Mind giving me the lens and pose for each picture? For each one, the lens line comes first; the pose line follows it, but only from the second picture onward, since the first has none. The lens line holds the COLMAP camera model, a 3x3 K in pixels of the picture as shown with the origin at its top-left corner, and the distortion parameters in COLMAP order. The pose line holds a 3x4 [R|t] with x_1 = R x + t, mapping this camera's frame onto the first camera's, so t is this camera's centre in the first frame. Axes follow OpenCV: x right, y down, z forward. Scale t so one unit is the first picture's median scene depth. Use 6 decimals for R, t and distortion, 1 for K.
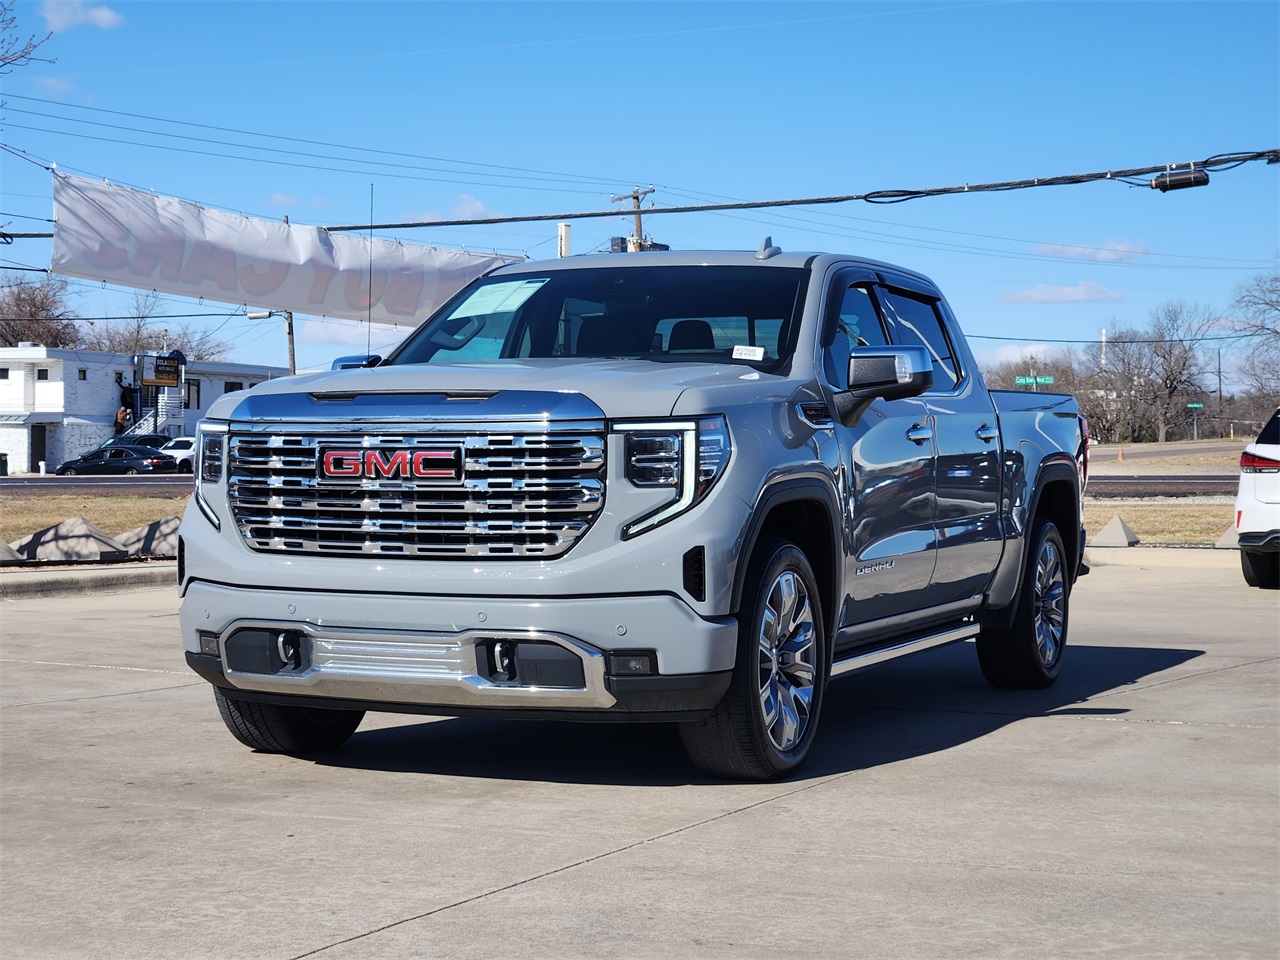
lens RADIAL K [[2356.1, 0, 640.0], [0, 2356.1, 480.0], [0, 0, 1]] dist [-0.308408, 2.785336]
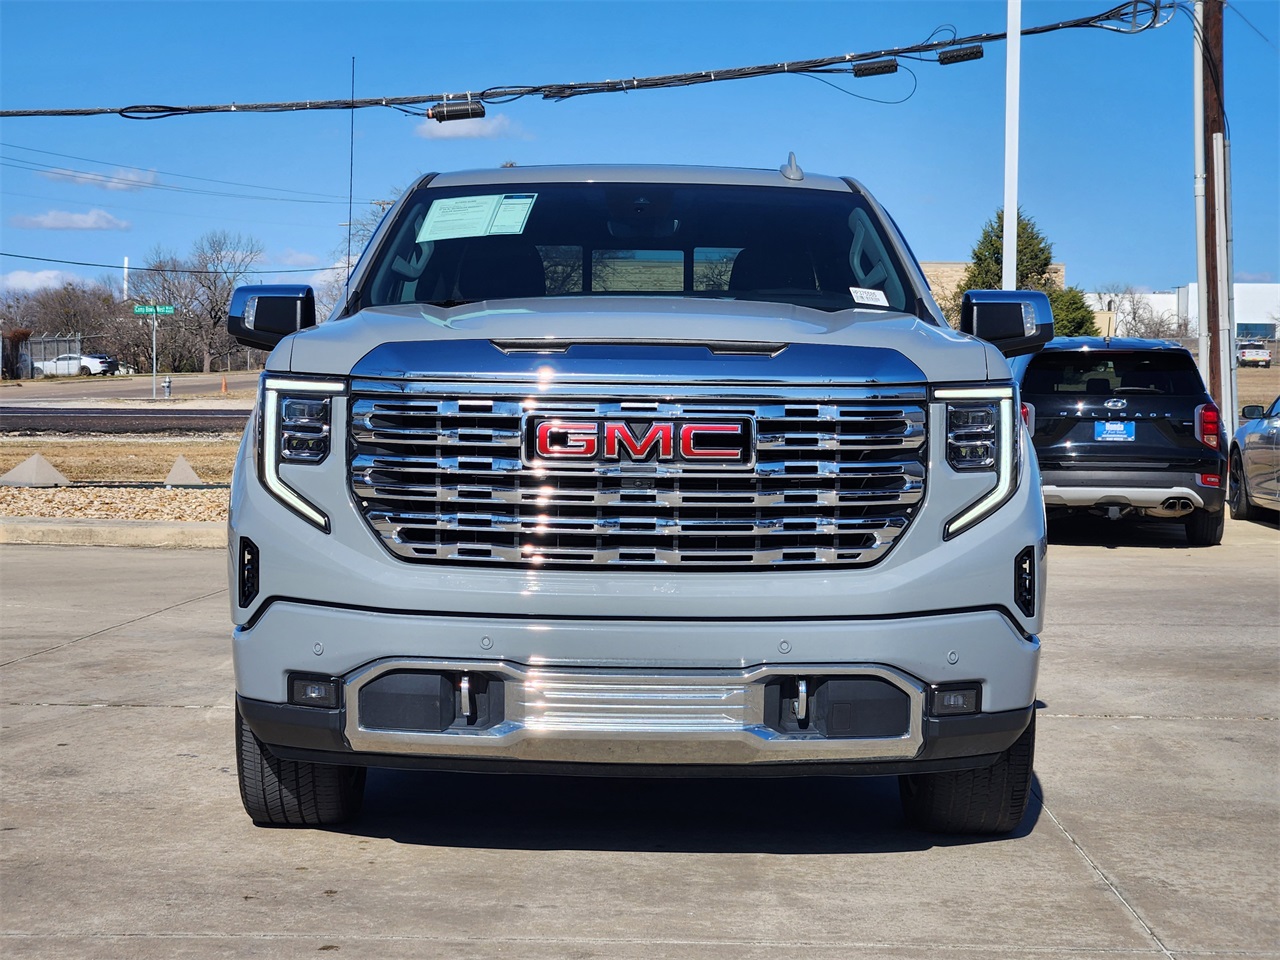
lens RADIAL K [[2356.1, 0, 640.0], [0, 2356.1, 480.0], [0, 0, 1]] dist [-0.308408, 2.785336]
pose [[0.919237, -0.007050, 0.393642, -0.396224], [-0.004831, 0.999562, 0.029182, -0.016043], [-0.393676, -0.028726, 0.918800, 0.329553]]
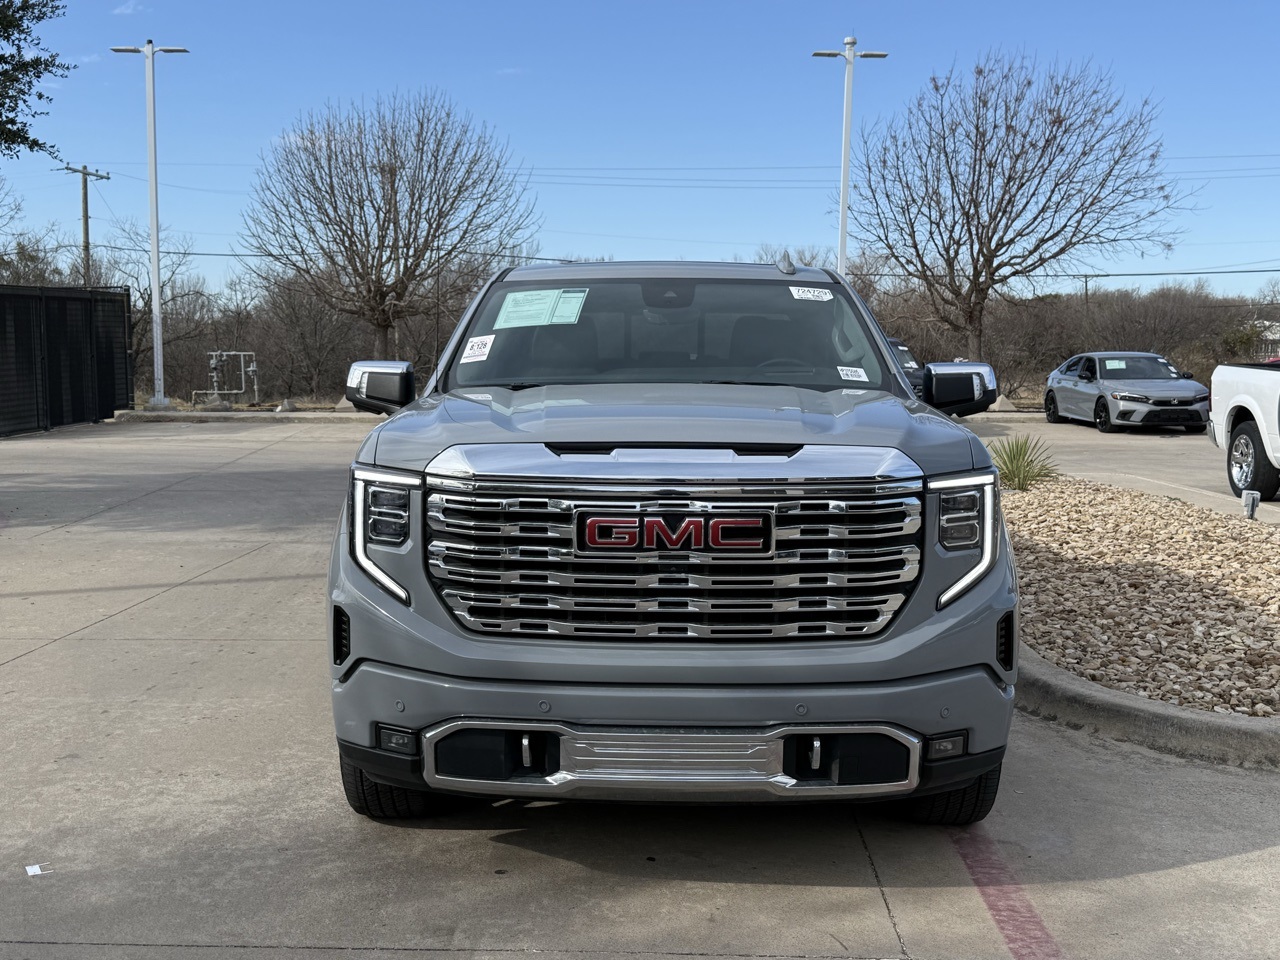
lens RADIAL K [[1357.9, 0, 640.0], [0, 1357.9, 480.0], [0, 0, 1]] dist [0.228206, 0.000435]
pose [[0.924472, -0.036199, 0.379528, -0.305071], [0.001564, 0.995834, 0.091172, -0.070816], [-0.381247, -0.083692, 0.920677, 0.557494]]
